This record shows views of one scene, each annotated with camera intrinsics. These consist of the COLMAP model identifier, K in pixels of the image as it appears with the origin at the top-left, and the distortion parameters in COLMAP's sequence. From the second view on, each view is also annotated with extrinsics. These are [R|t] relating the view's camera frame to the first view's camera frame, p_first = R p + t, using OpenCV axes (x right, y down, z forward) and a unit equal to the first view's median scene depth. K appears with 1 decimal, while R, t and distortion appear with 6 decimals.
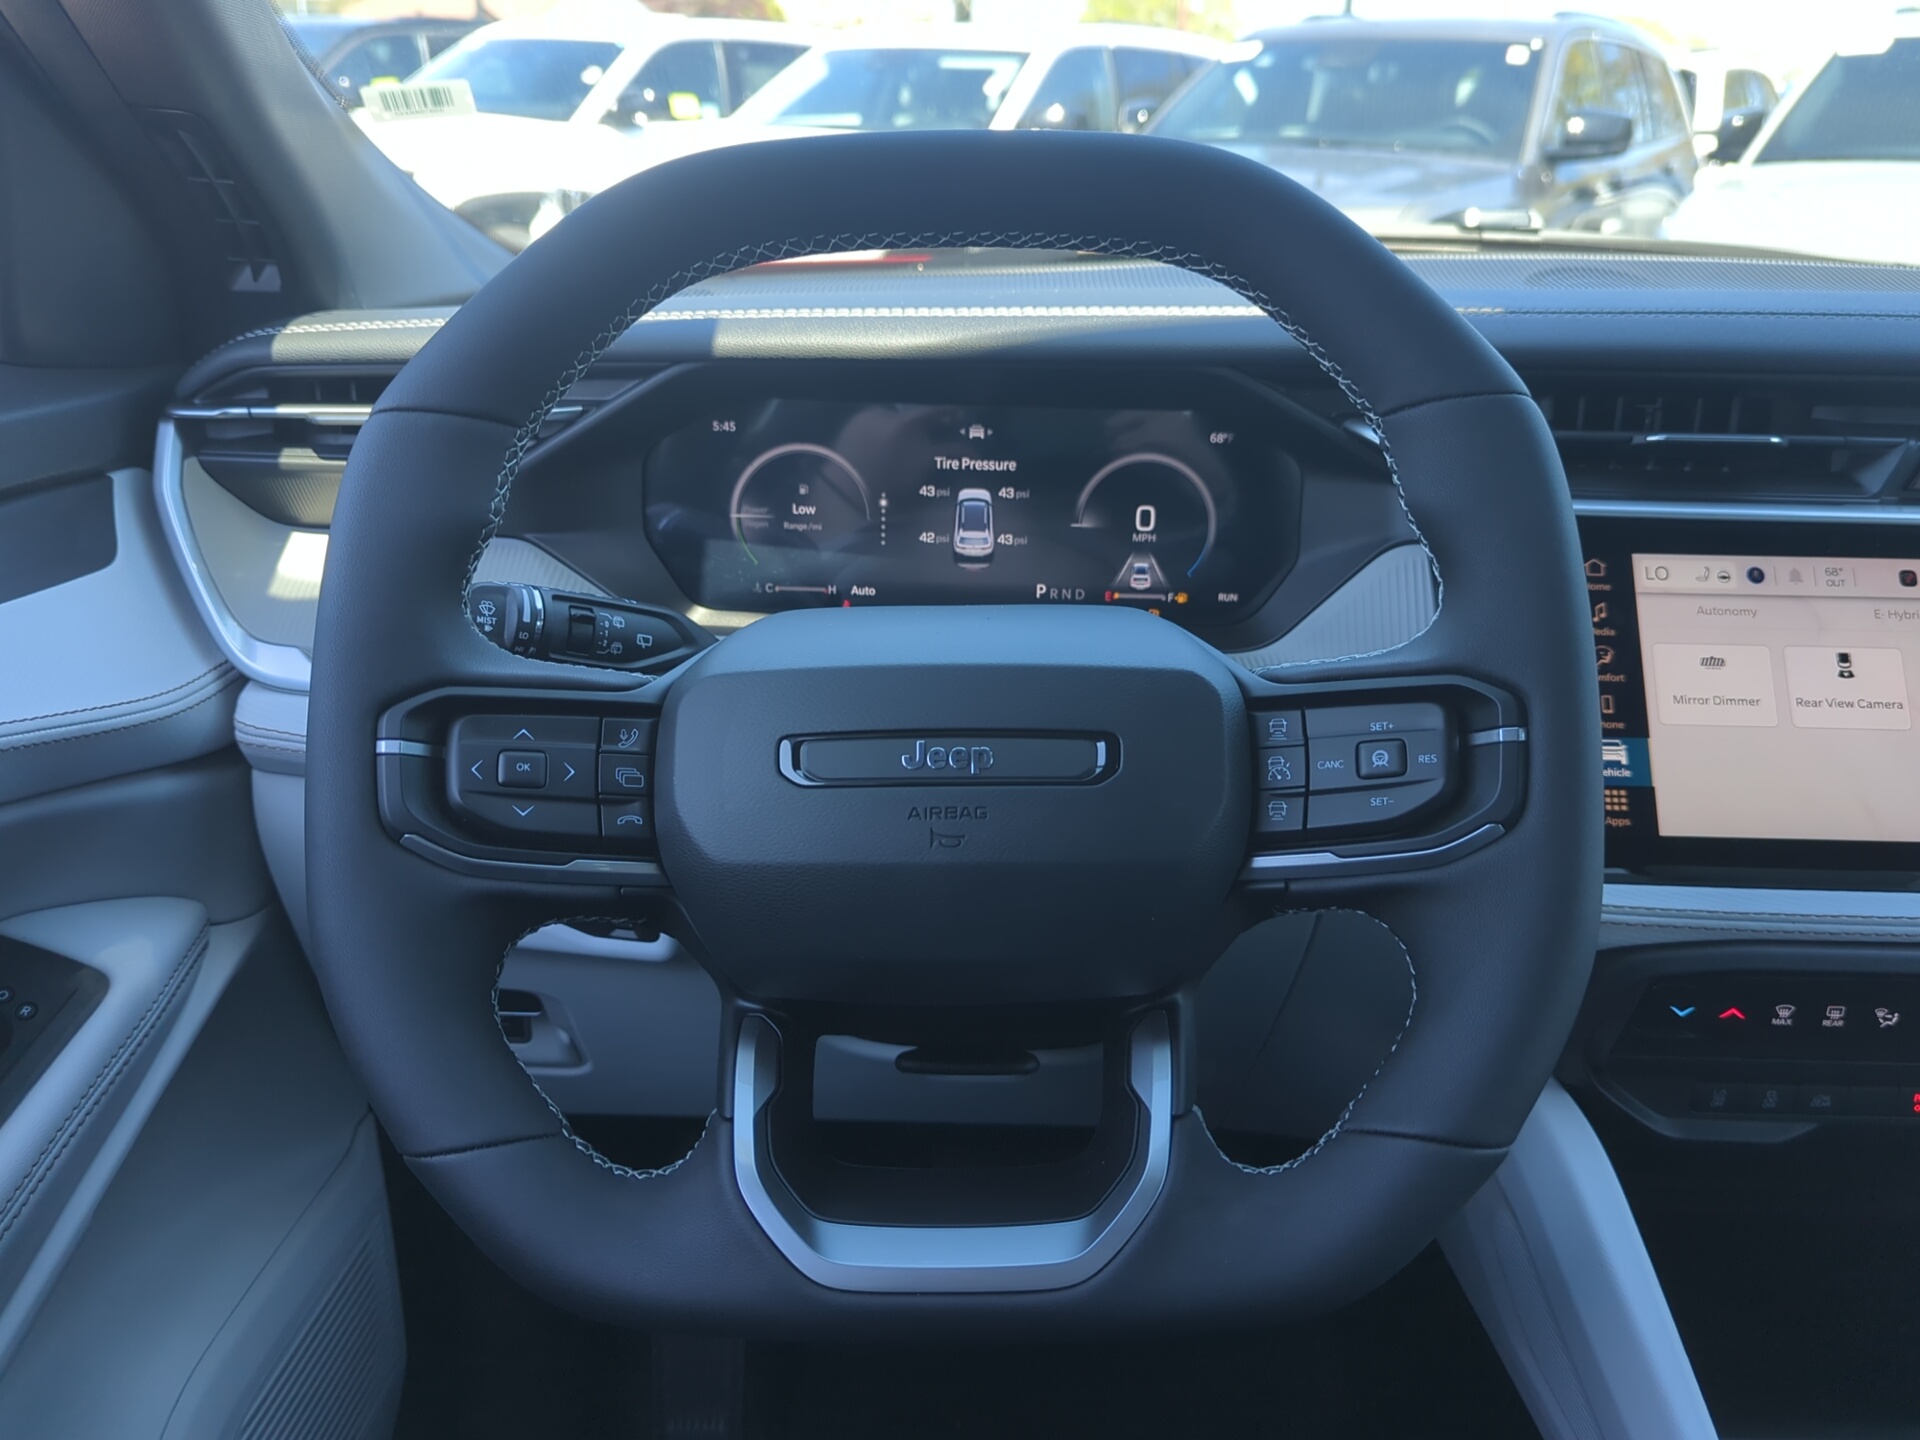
lens RADIAL K [[1564.4, 0, 980.6], [0, 1564.4, 690.8], [0, 0, 1]] dist [0.059458, -0.062934]
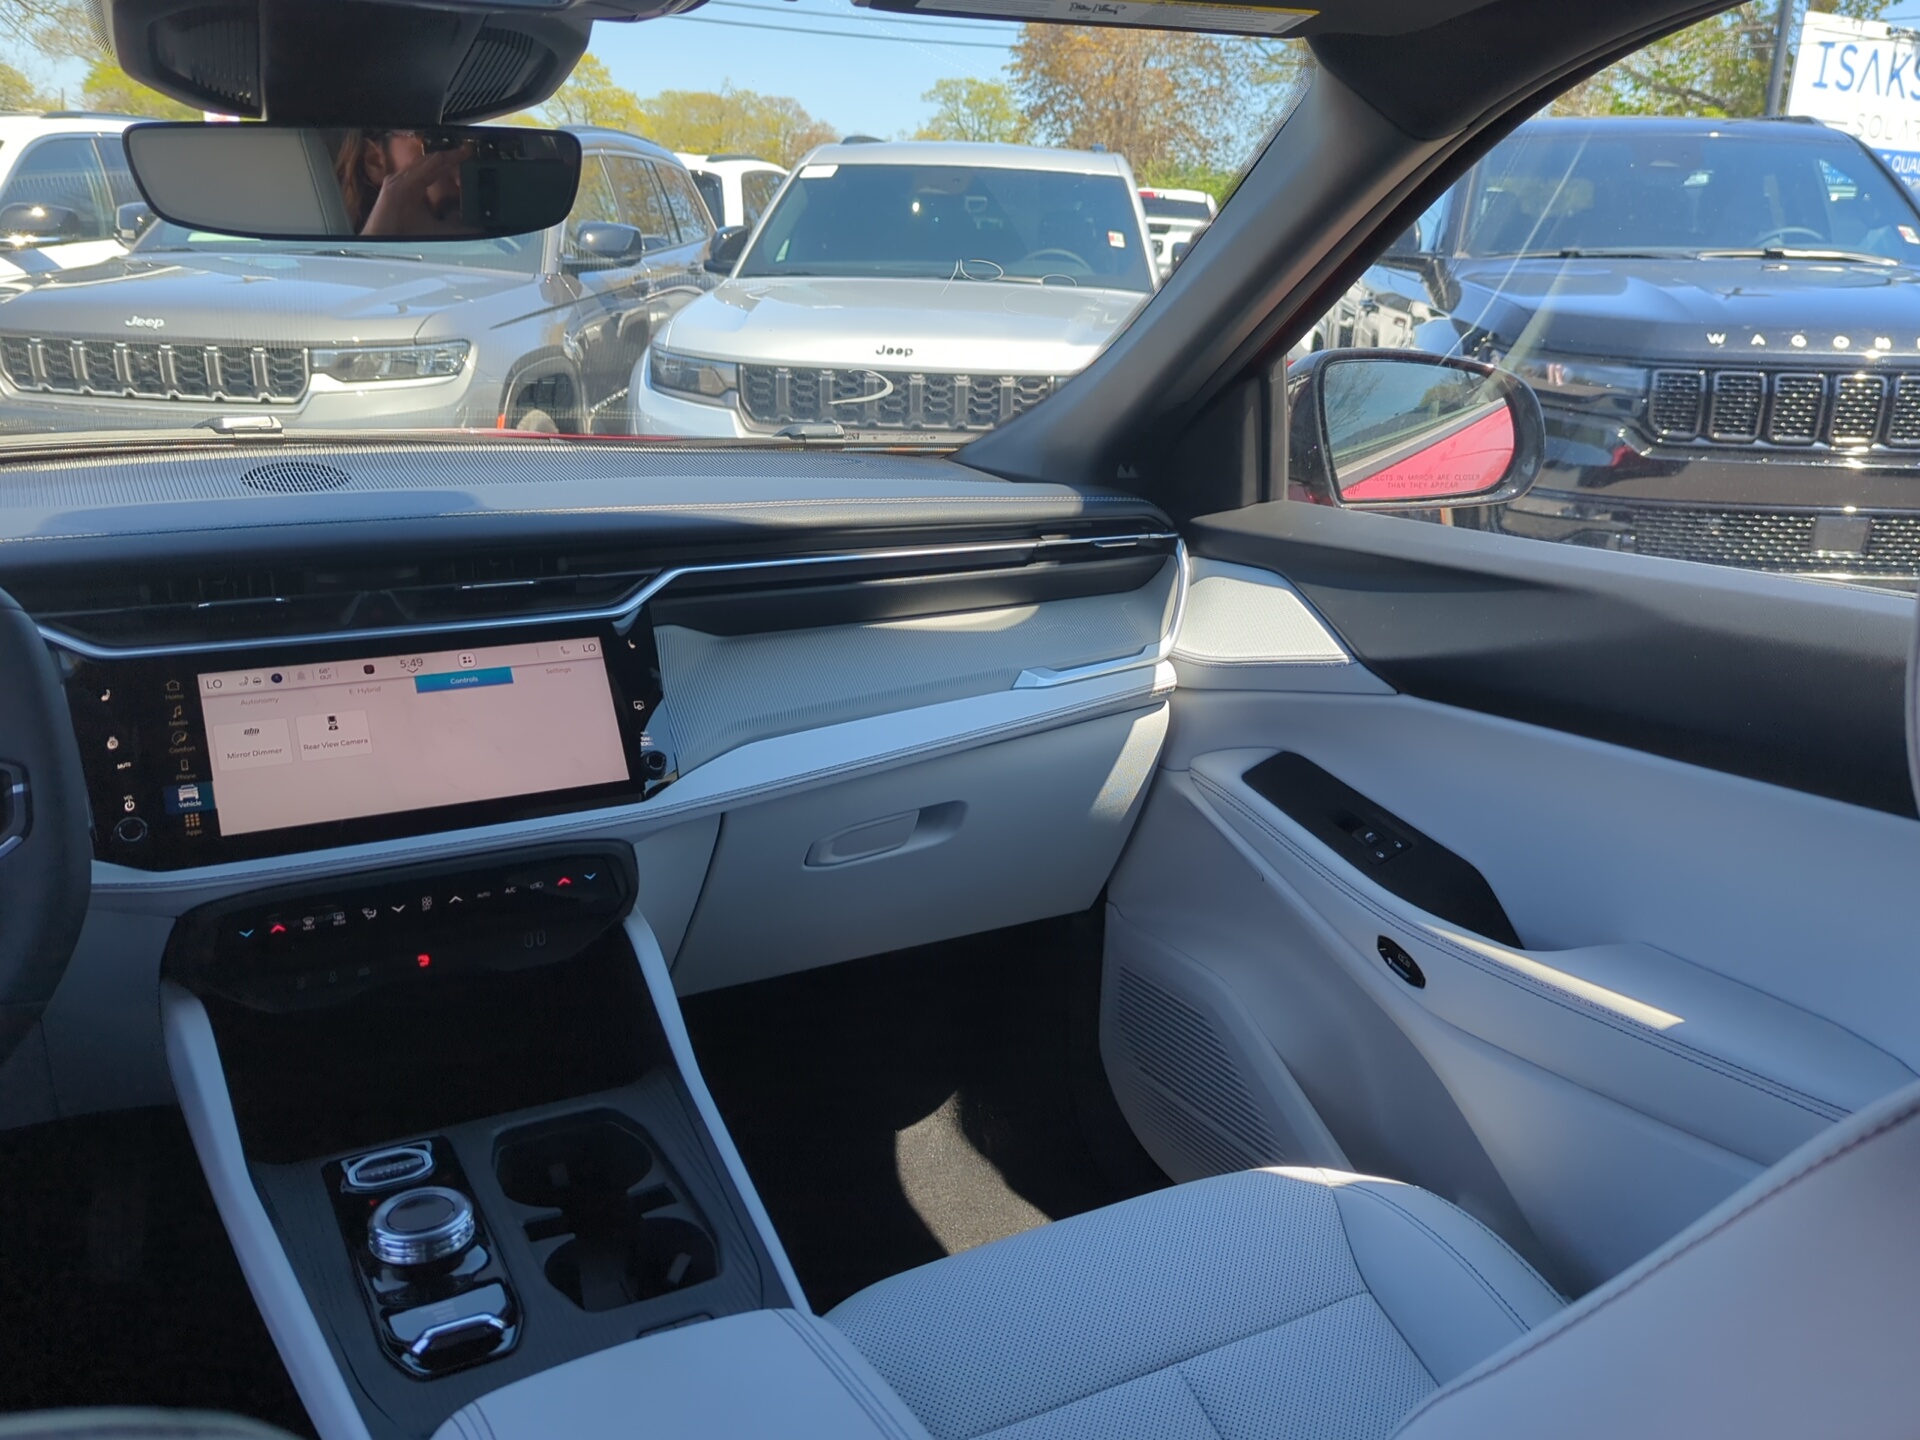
lens RADIAL K [[1664.3, 0, 984.4], [0, 1664.3, 703.3], [0, 0, 1]] dist [0.072417, -0.071305]
pose [[0.871013, -0.133574, 0.472751, 0.252646], [0.157807, 0.987400, -0.011764, 0.083887], [-0.465223, 0.084850, 0.881117, -0.837976]]
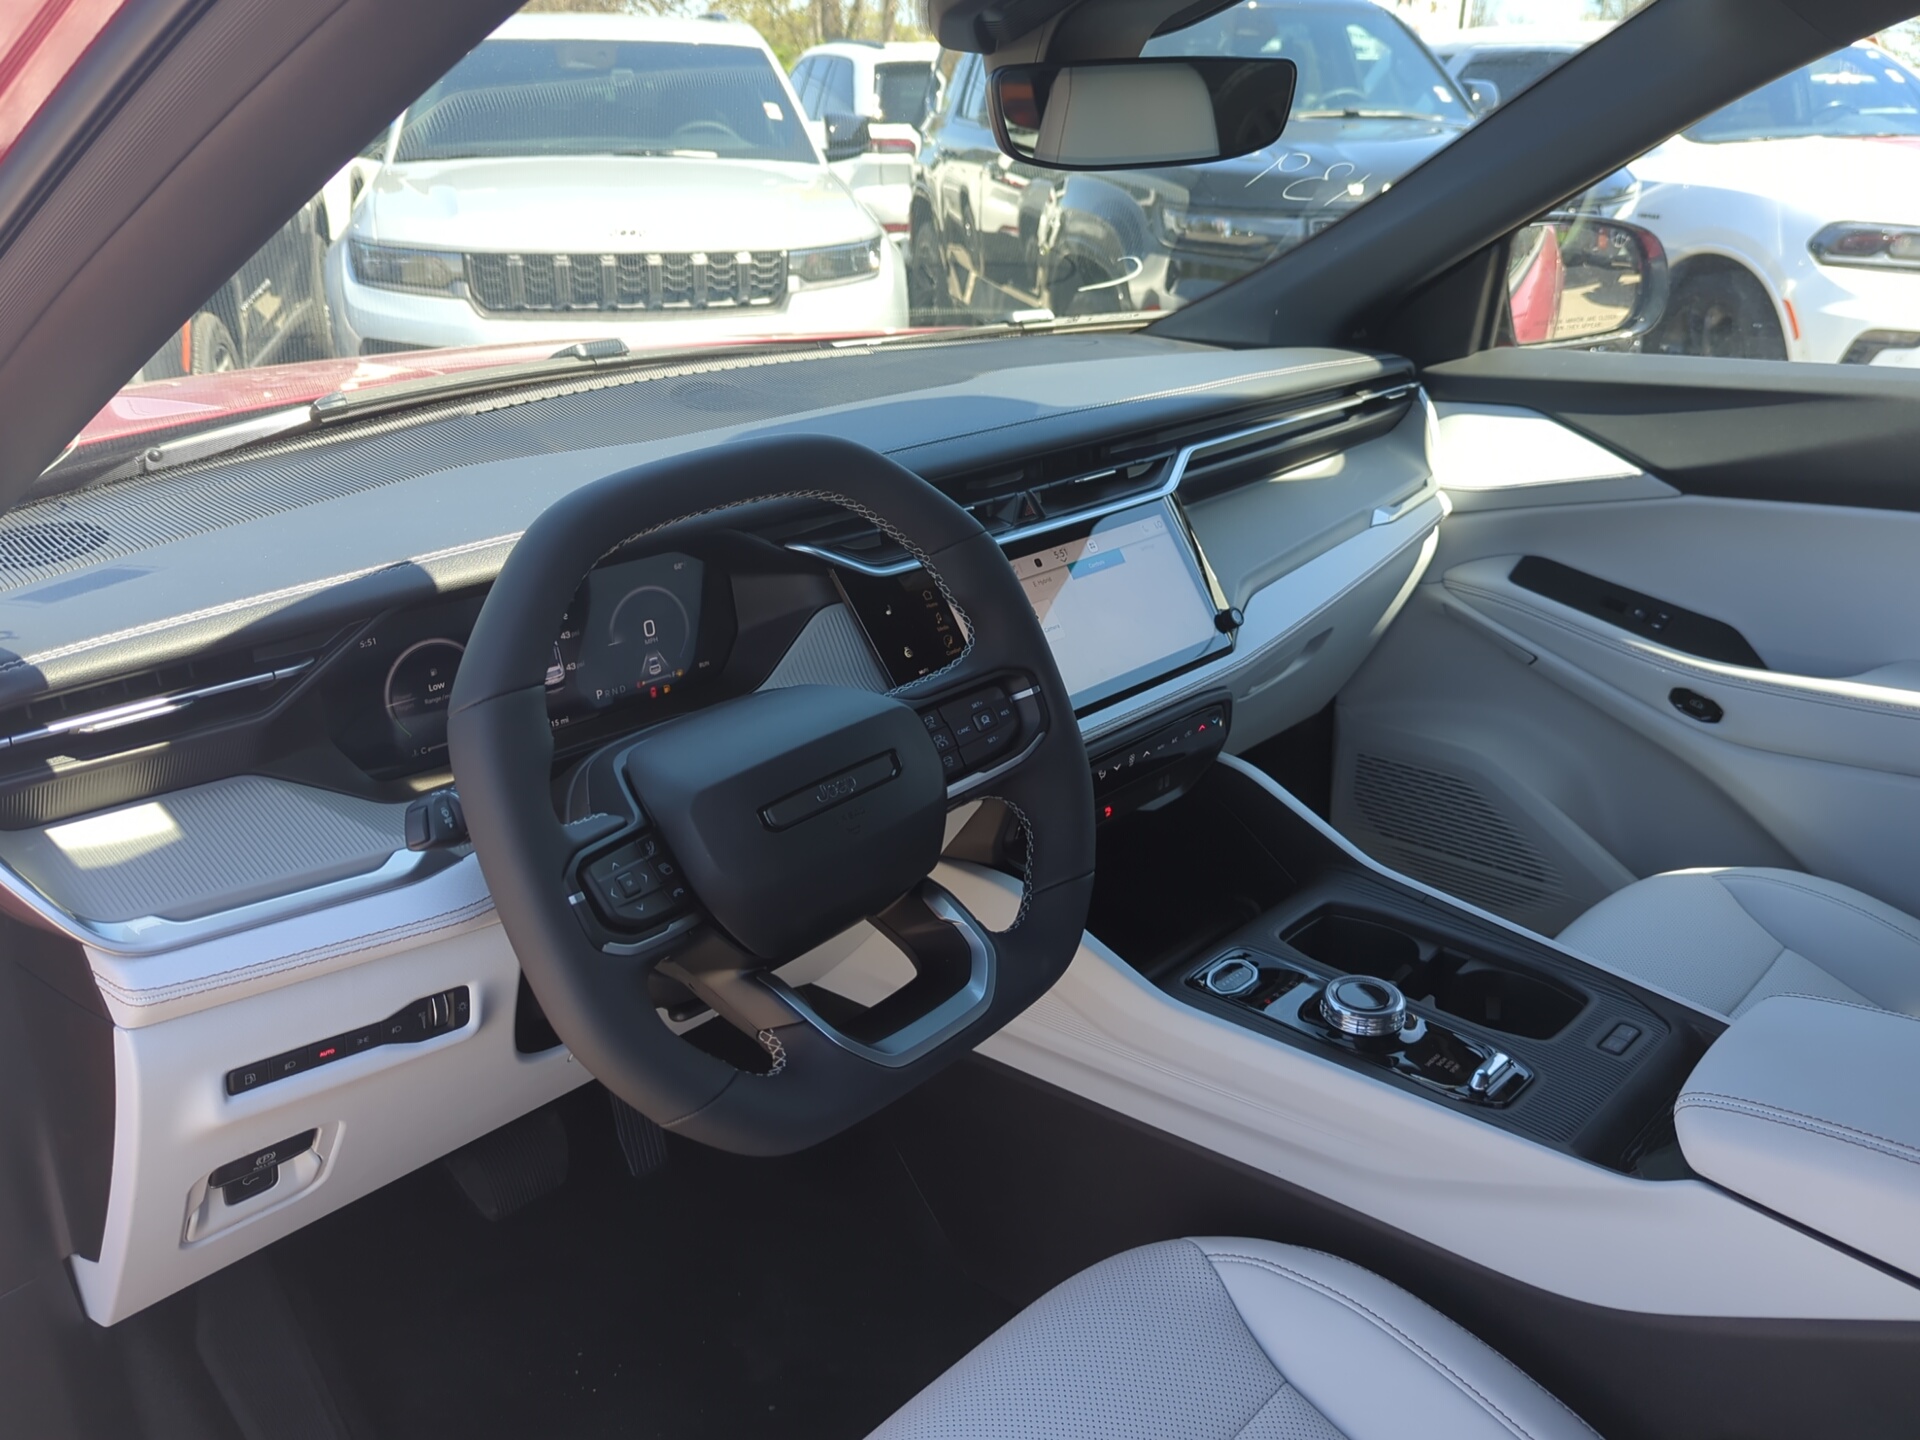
lens RADIAL K [[1564.4, 0, 979.2], [0, 1564.4, 697.7], [0, 0, 1]] dist [0.059458, -0.062934]
pose [[0.675986, -0.283913, 0.680027, -0.722516], [0.261496, 0.955166, 0.138842, -0.172821], [-0.688957, 0.083969, 0.719921, -0.292273]]
